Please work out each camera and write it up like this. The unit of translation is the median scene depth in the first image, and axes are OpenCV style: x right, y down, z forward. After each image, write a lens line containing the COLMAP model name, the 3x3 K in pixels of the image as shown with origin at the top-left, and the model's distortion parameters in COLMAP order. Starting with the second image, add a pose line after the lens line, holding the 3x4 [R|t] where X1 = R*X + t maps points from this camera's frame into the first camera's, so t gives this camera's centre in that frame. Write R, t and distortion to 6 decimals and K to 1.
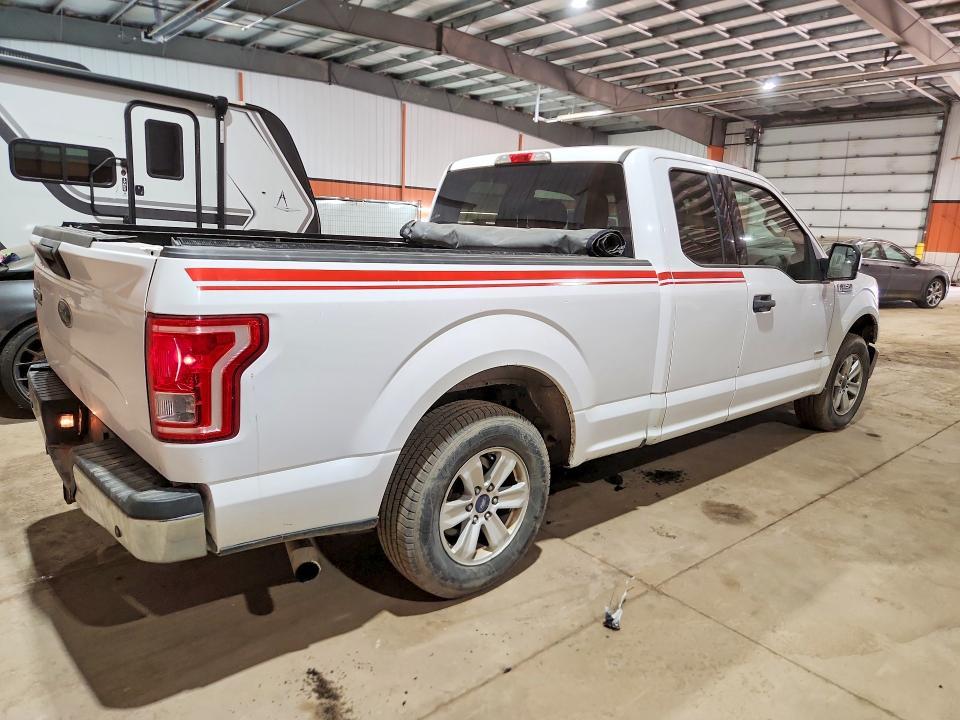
lens RADIAL K [[671.3, 0, 480.0], [0, 671.3, 360.0], [0, 0, 1]] dist [0.067534, -0.078634]
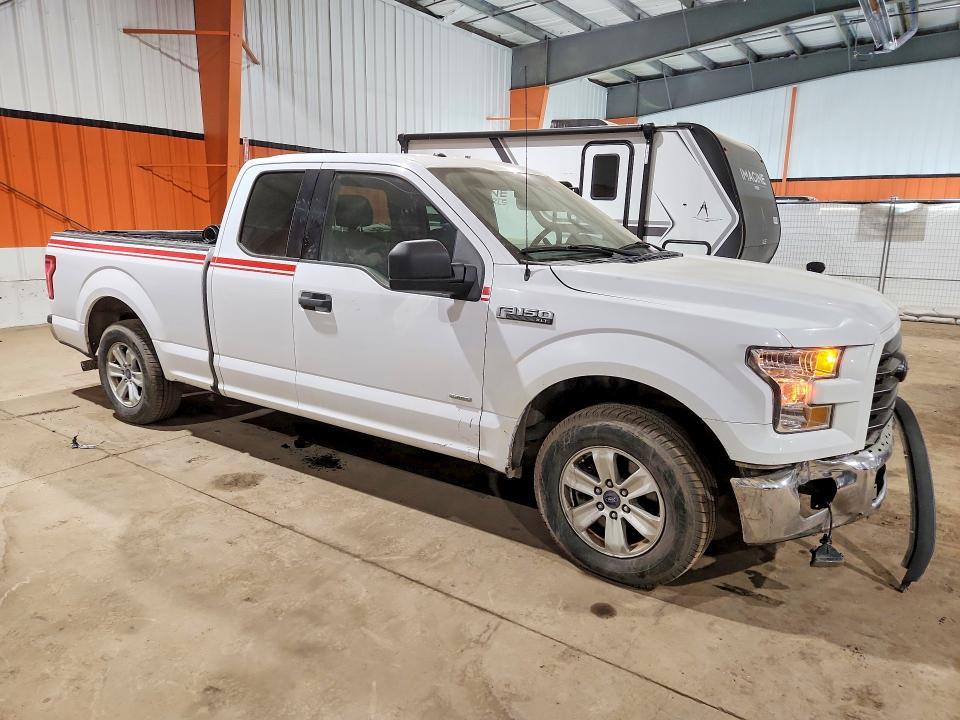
lens RADIAL K [[671.3, 0, 480.0], [0, 671.3, 360.0], [0, 0, 1]] dist [0.067534, -0.078634]
pose [[0.221394, 0.161944, -0.961644, 1.373493], [-0.195044, 0.973543, 0.119044, -0.160340], [0.955480, 0.161207, 0.247122, 1.000363]]
